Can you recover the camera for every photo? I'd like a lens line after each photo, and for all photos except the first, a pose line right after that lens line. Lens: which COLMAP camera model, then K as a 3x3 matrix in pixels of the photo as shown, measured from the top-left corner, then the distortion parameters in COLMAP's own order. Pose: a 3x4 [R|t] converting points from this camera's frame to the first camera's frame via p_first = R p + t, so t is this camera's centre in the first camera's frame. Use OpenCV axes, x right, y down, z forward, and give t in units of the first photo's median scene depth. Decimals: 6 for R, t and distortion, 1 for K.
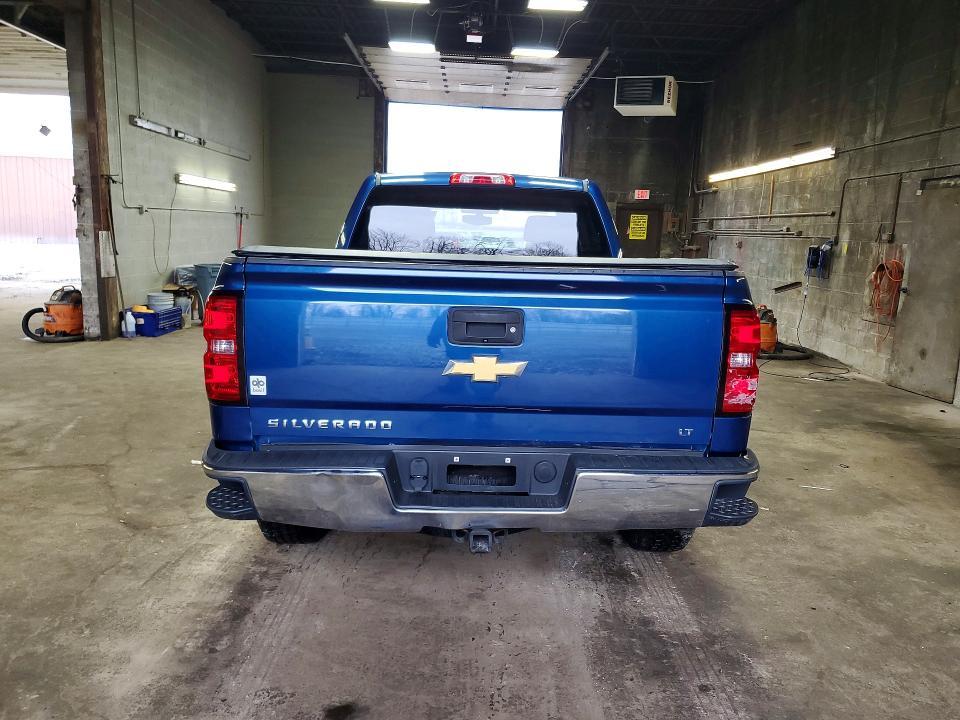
lens RADIAL K [[748.5, 0, 486.6], [0, 748.5, 362.2], [0, 0, 1]] dist [0.007561, 0.014298]
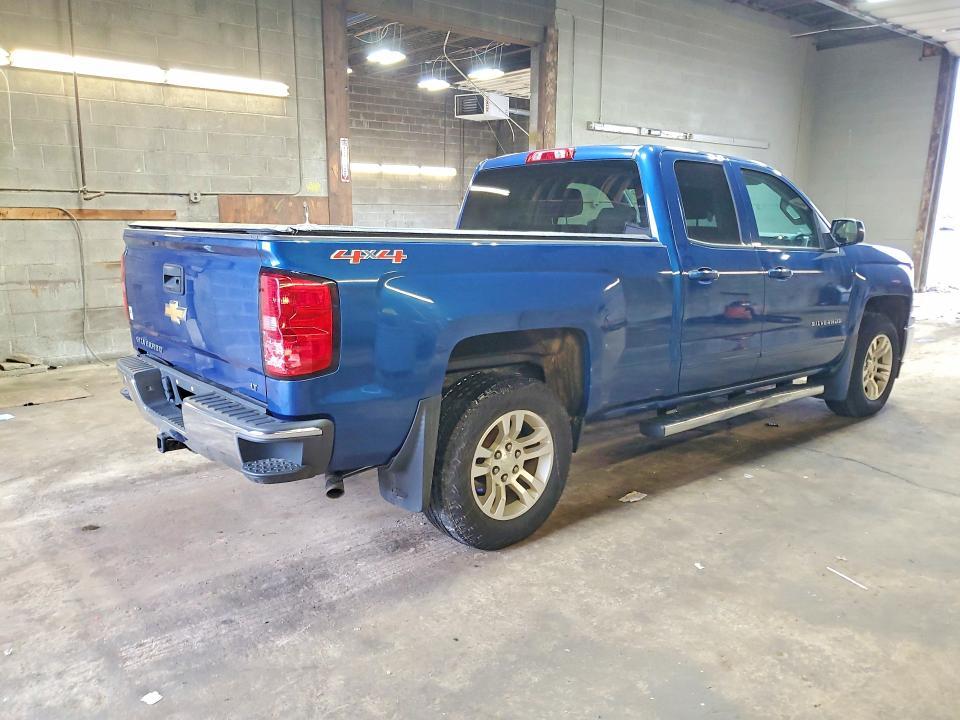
lens RADIAL K [[748.5, 0, 486.6], [0, 748.5, 362.2], [0, 0, 1]] dist [0.007561, 0.014298]
pose [[0.628837, 0.121139, -0.768042, 0.379597], [-0.116376, 0.991326, 0.061074, -0.013427], [0.768778, 0.050976, 0.637480, 0.167362]]
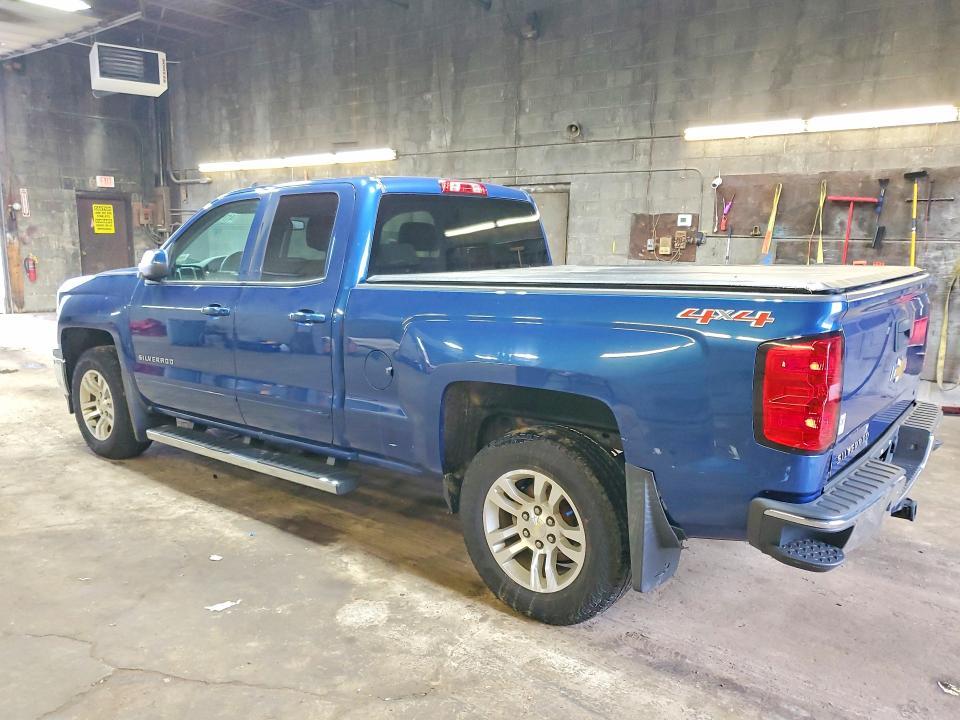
lens RADIAL K [[748.5, 0, 486.6], [0, 748.5, 362.2], [0, 0, 1]] dist [0.007561, 0.014298]
pose [[0.642173, -0.156777, 0.750356, -0.373887], [0.140736, 0.986336, 0.085637, -0.055681], [-0.753530, 0.050608, 0.655463, 0.200140]]
